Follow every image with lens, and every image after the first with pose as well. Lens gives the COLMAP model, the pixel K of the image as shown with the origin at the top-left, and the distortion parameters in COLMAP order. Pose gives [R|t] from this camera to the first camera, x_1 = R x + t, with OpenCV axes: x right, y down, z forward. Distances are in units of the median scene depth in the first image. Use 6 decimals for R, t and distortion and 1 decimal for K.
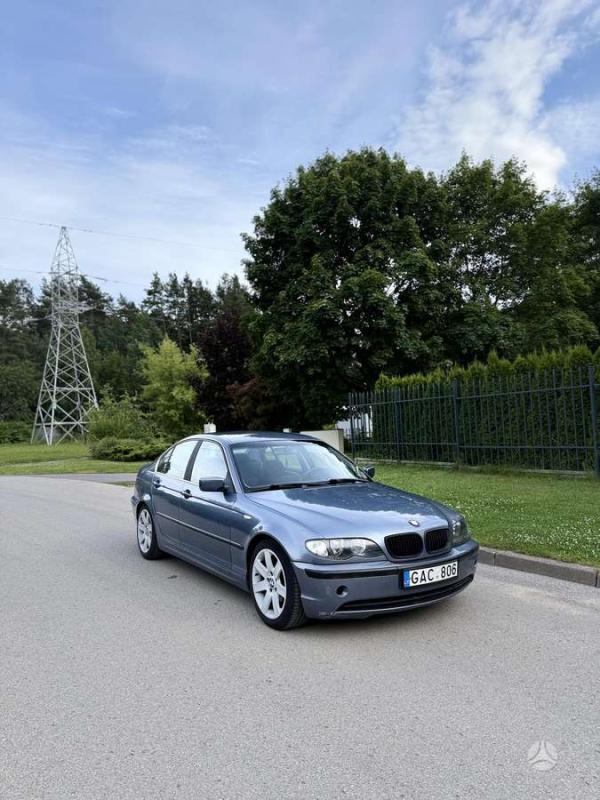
lens RADIAL K [[564.8, 0, 300.0], [0, 564.8, 400.0], [0, 0, 1]] dist [0.089859, -0.157575]
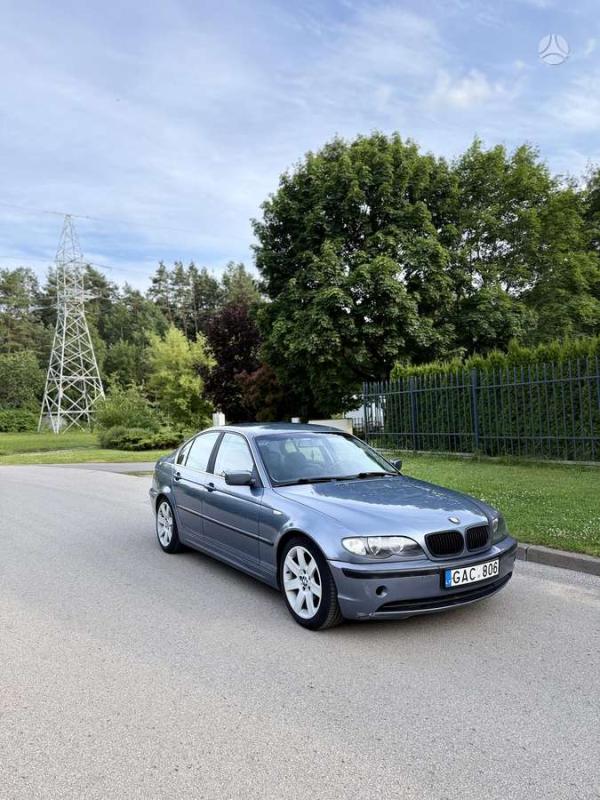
lens RADIAL K [[564.8, 0, 300.0], [0, 564.8, 400.0], [0, 0, 1]] dist [0.089859, -0.157575]
pose [[0.999972, -0.000372, -0.007517, -0.009006], [0.000524, 0.999795, 0.020221, -0.000815], [0.007508, -0.020225, 0.999767, 0.007923]]
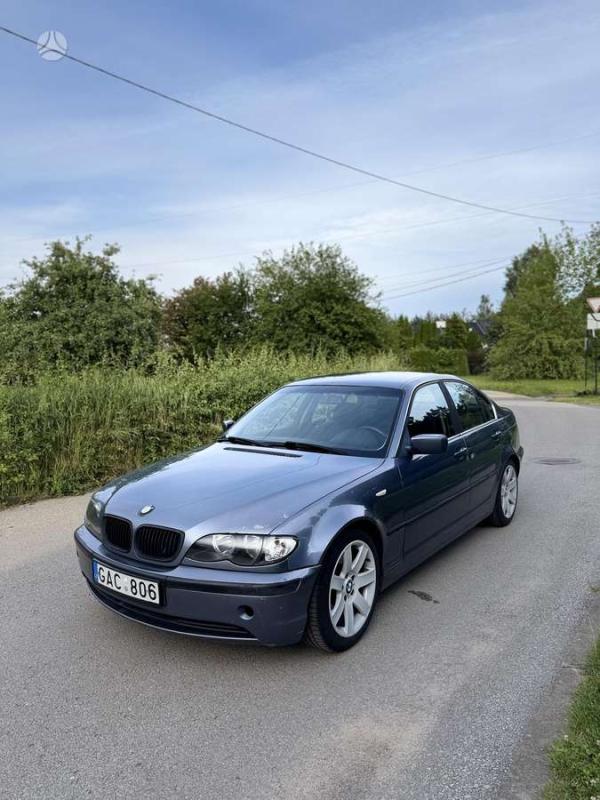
lens RADIAL K [[564.8, 0, 300.0], [0, 564.8, 400.0], [0, 0, 1]] dist [0.089859, -0.157575]
pose [[0.340600, 0.072834, -0.937383, 0.164073], [0.050362, 0.994150, 0.095543, 0.004128], [0.938859, -0.079750, 0.334940, 0.169729]]
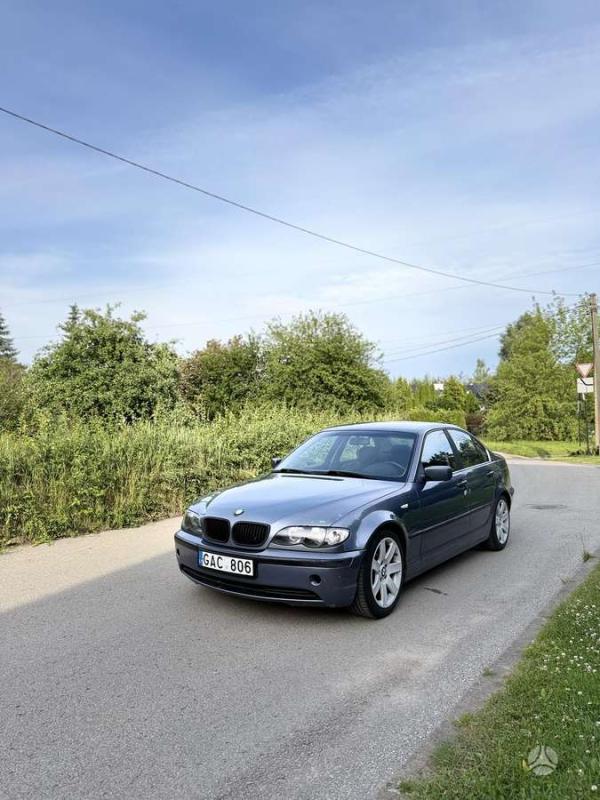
lens RADIAL K [[564.8, 0, 300.0], [0, 564.8, 400.0], [0, 0, 1]] dist [0.089859, -0.157575]
pose [[0.342770, -0.023879, -0.939116, 0.209161], [0.039863, 0.999146, -0.010856, 0.006415], [0.938573, -0.033715, 0.343429, 0.136464]]
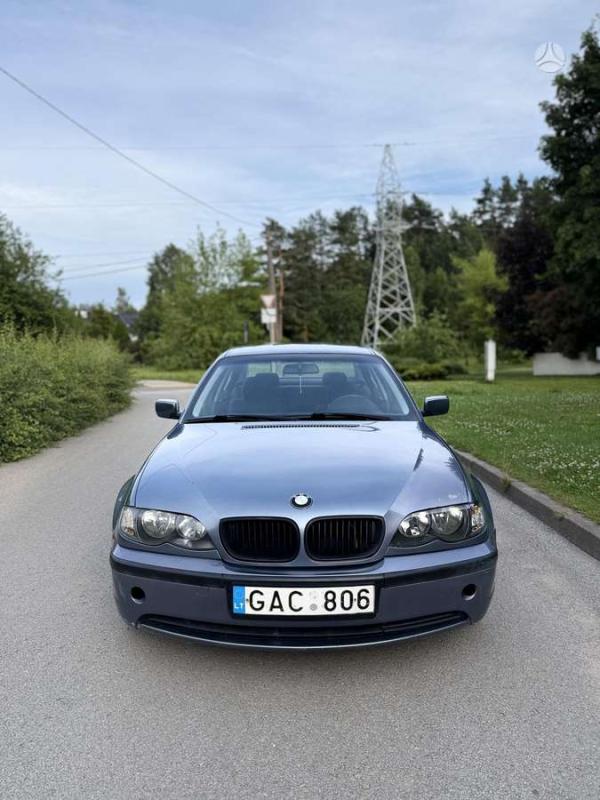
lens RADIAL K [[564.8, 0, 300.0], [0, 564.8, 400.0], [0, 0, 1]] dist [0.089859, -0.157575]
pose [[0.828531, 0.052054, -0.557519, 0.088229], [0.025646, 0.991097, 0.130648, 0.009175], [0.559356, -0.122544, 0.819820, 0.101492]]
